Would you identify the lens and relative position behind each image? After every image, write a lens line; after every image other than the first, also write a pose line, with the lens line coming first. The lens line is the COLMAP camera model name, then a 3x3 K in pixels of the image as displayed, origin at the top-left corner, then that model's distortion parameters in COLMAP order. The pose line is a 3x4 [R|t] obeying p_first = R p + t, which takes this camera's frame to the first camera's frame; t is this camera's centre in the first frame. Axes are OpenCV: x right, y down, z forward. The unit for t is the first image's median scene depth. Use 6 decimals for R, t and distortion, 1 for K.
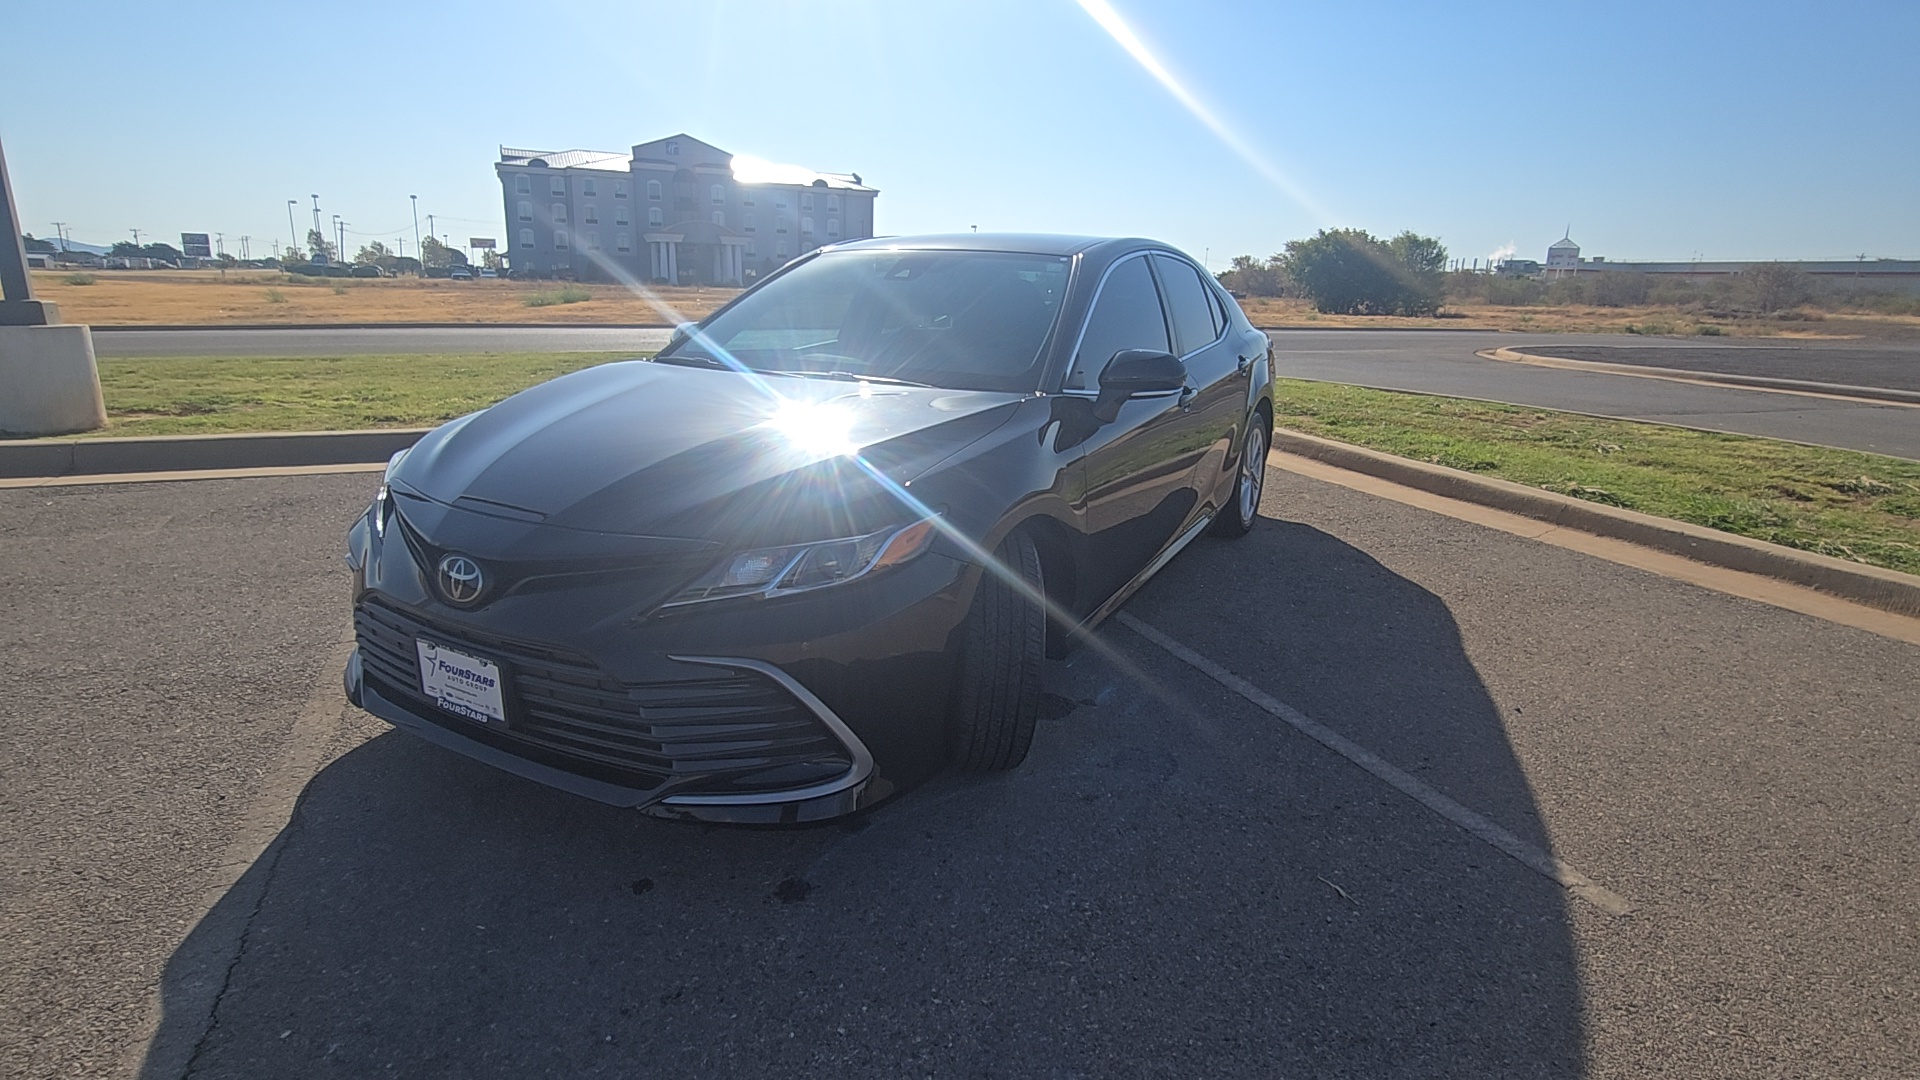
lens RADIAL K [[968.7, 0, 958.6], [0, 968.7, 538.0], [0, 0, 1]] dist [0.005400, -0.002464]
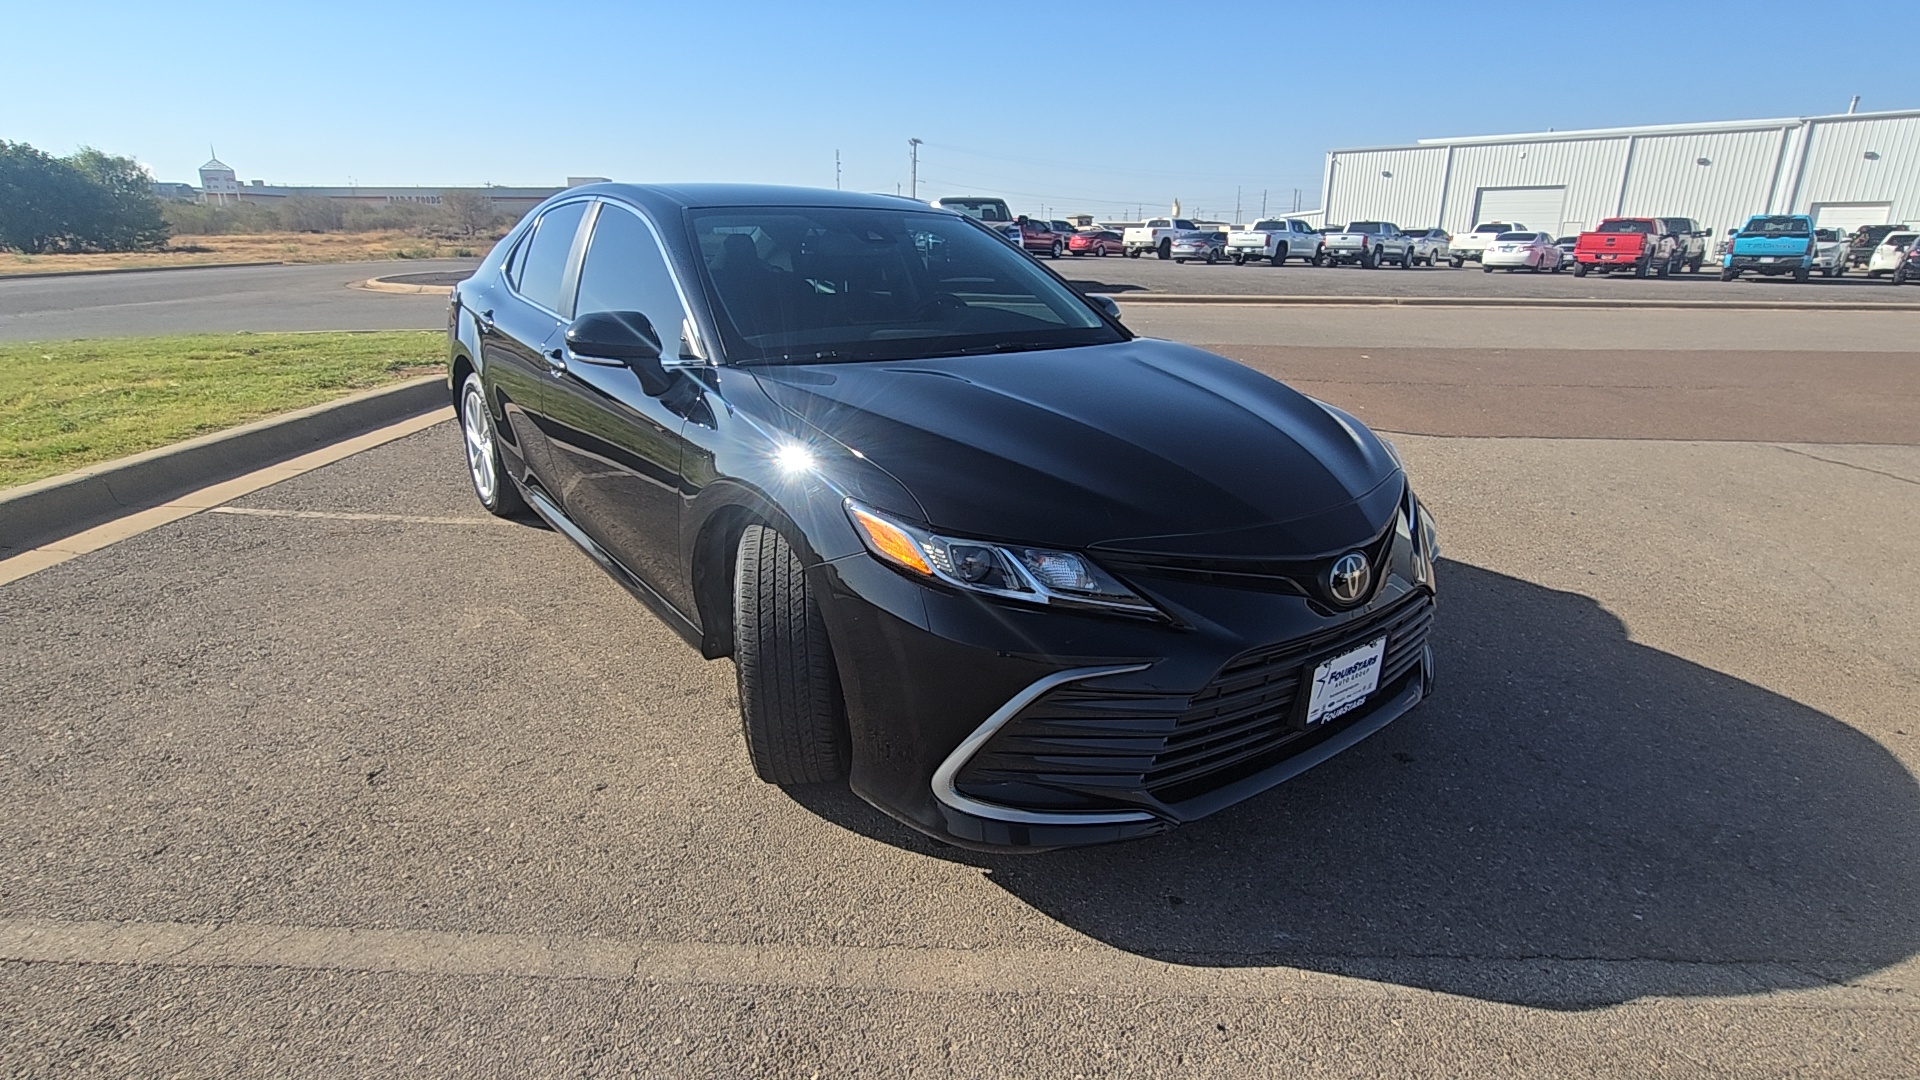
lens RADIAL K [[968.7, 0, 949.7], [0, 968.7, 525.5], [0, 0, 1]] dist [0.005400, -0.002464]
pose [[0.398177, -0.293764, 0.868998, -0.727243], [0.241468, 0.947490, 0.209657, -0.149466], [-0.884957, 0.126354, 0.448203, 0.440576]]
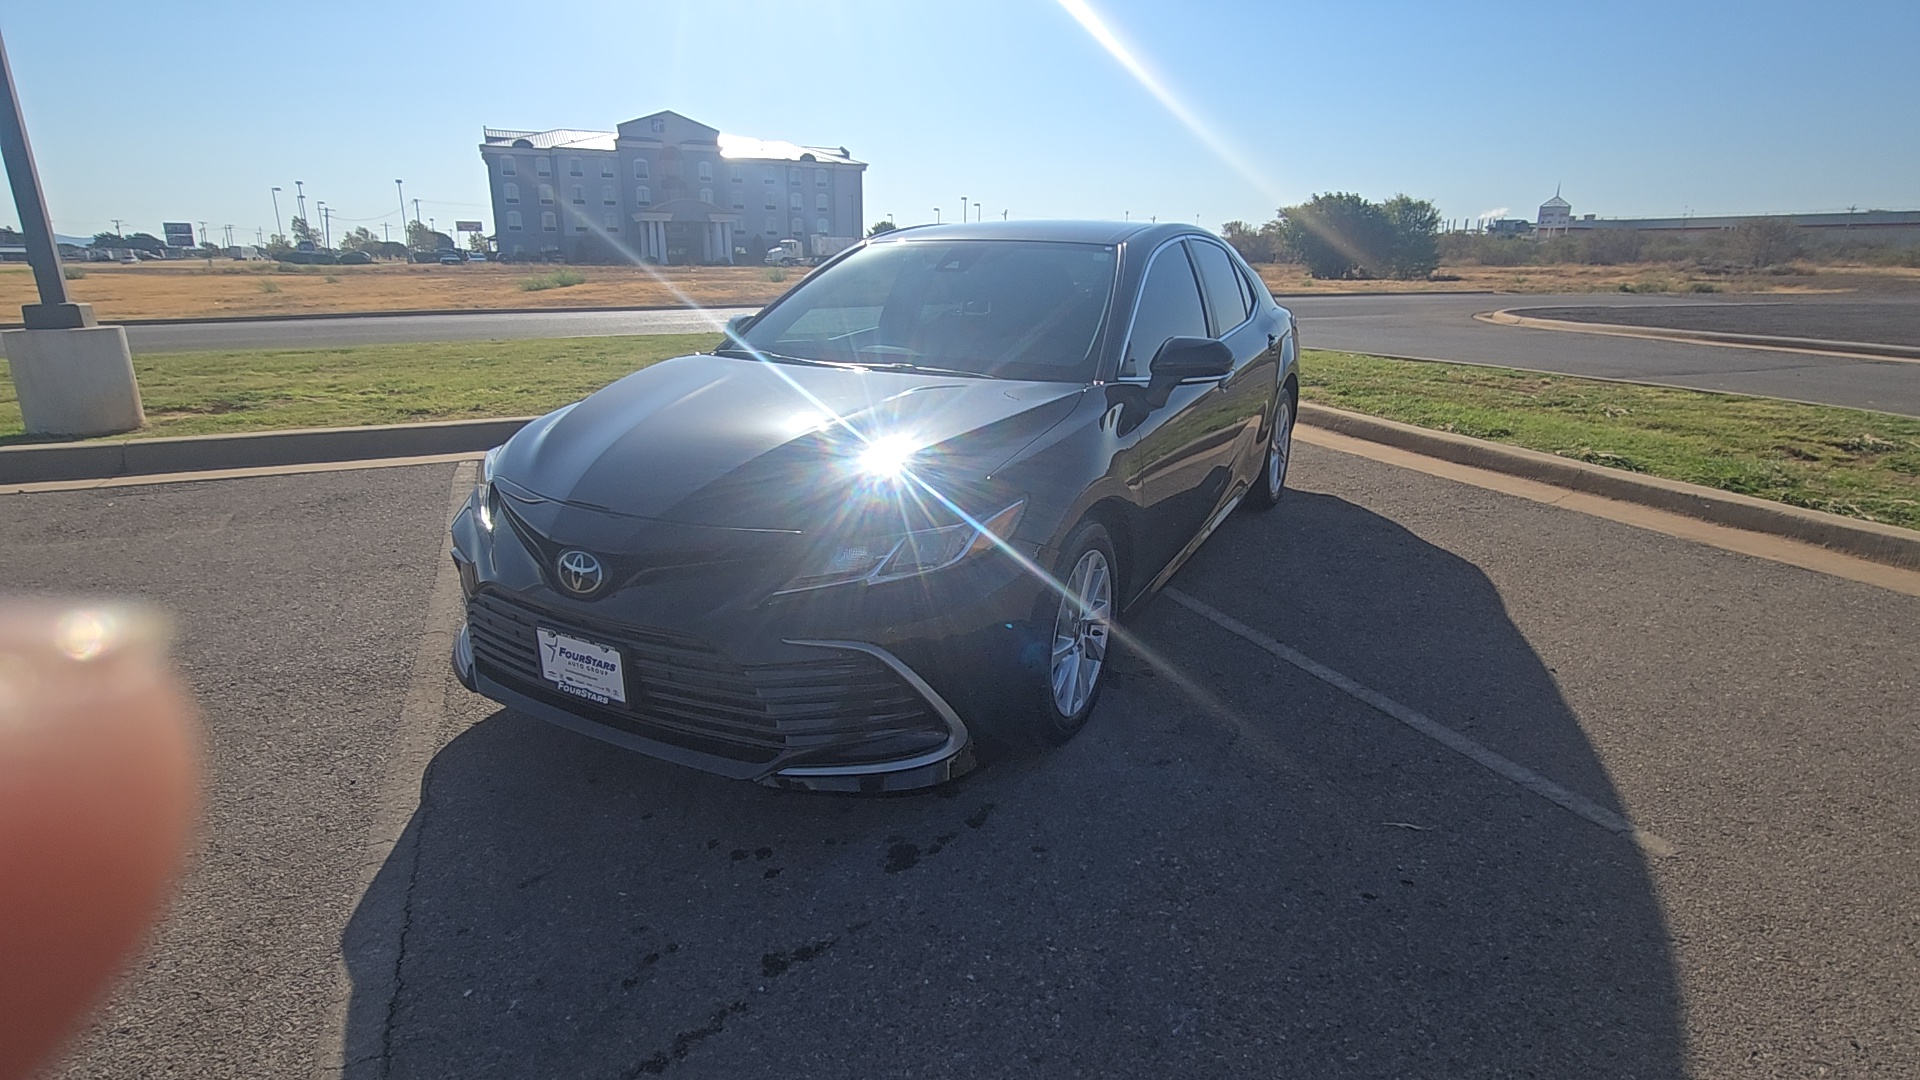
lens RADIAL K [[968.7, 0, 959.8], [0, 968.7, 532.8], [0, 0, 1]] dist [0.005400, -0.002464]
pose [[0.999699, -0.024032, 0.005004, -0.048338], [0.023919, 0.999479, 0.021650, -0.006983], [-0.005522, -0.021524, 0.999753, -0.032733]]
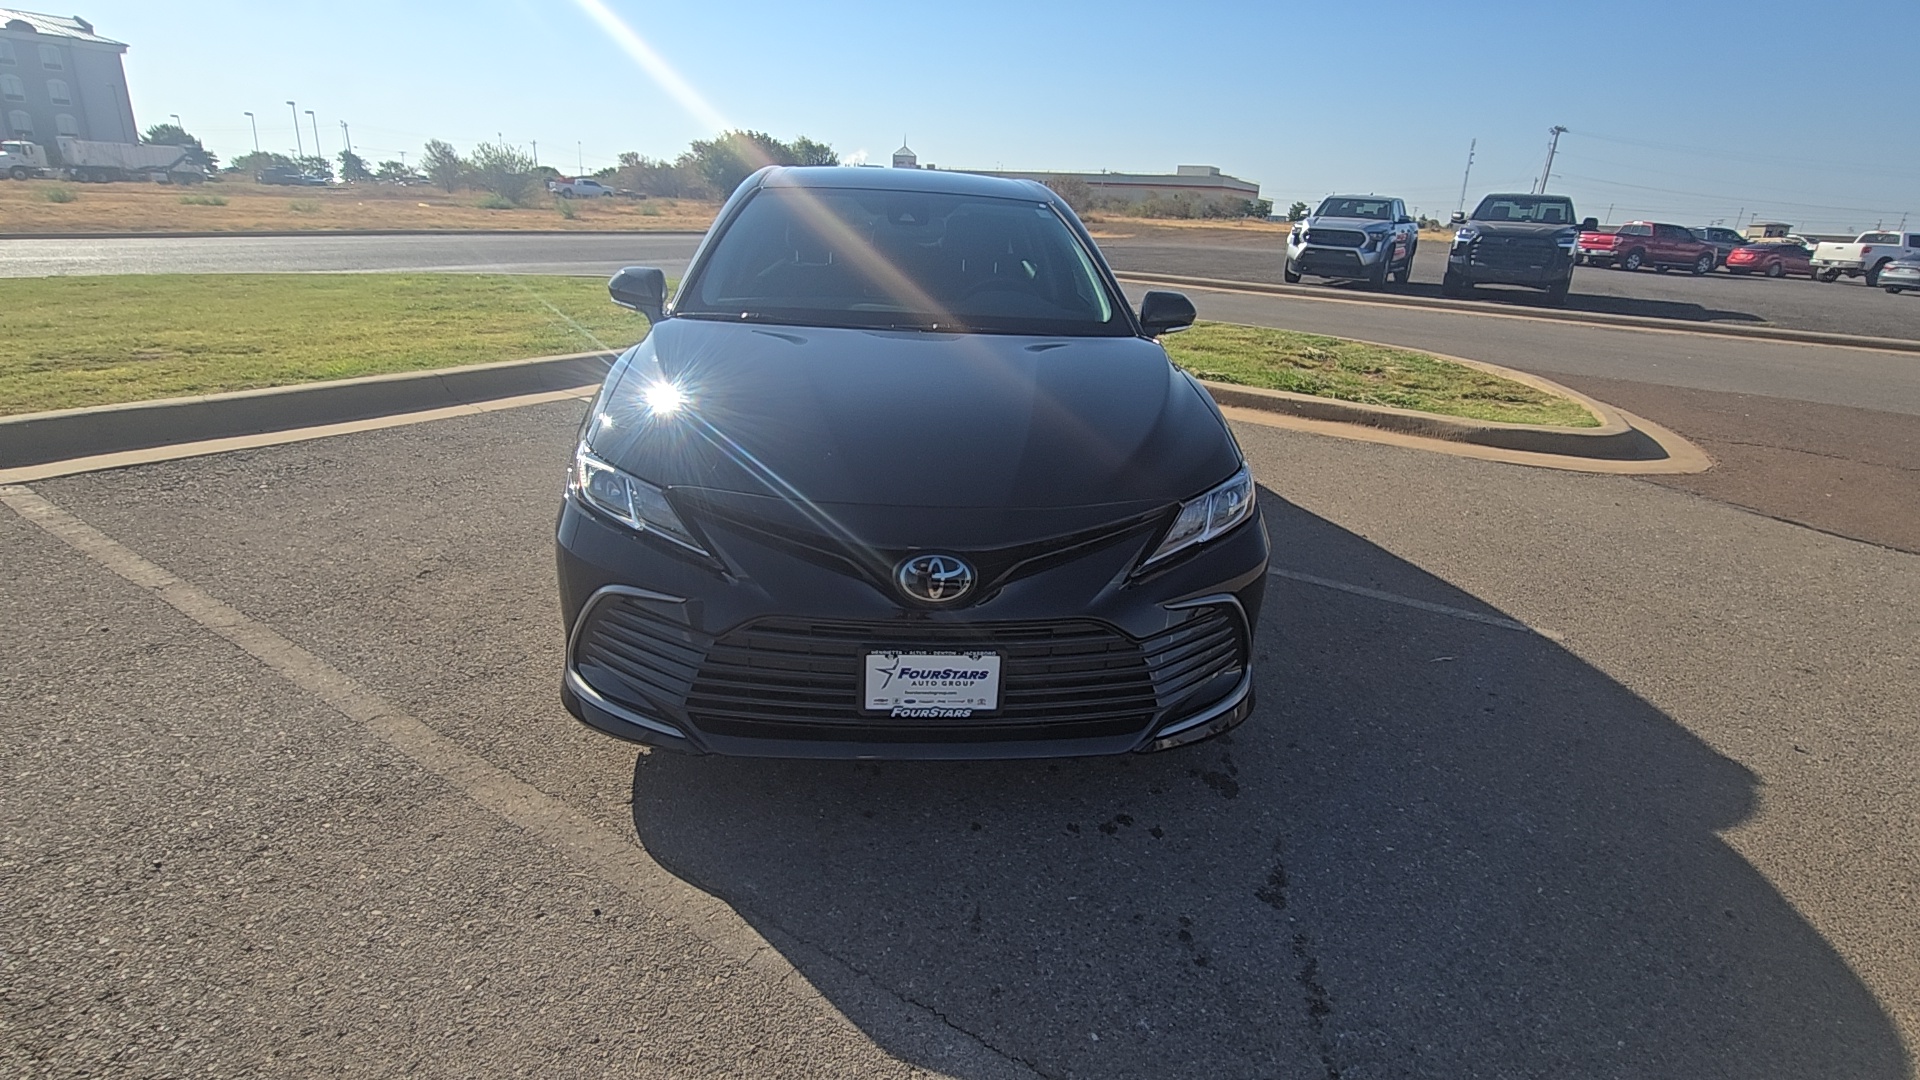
lens RADIAL K [[968.7, 0, 960.5], [0, 968.7, 525.8], [0, 0, 1]] dist [0.005400, -0.002464]
pose [[0.826888, -0.169115, 0.536336, -0.479208], [0.123180, 0.985019, 0.120680, -0.057933], [-0.548710, -0.033723, 0.835332, 0.096127]]
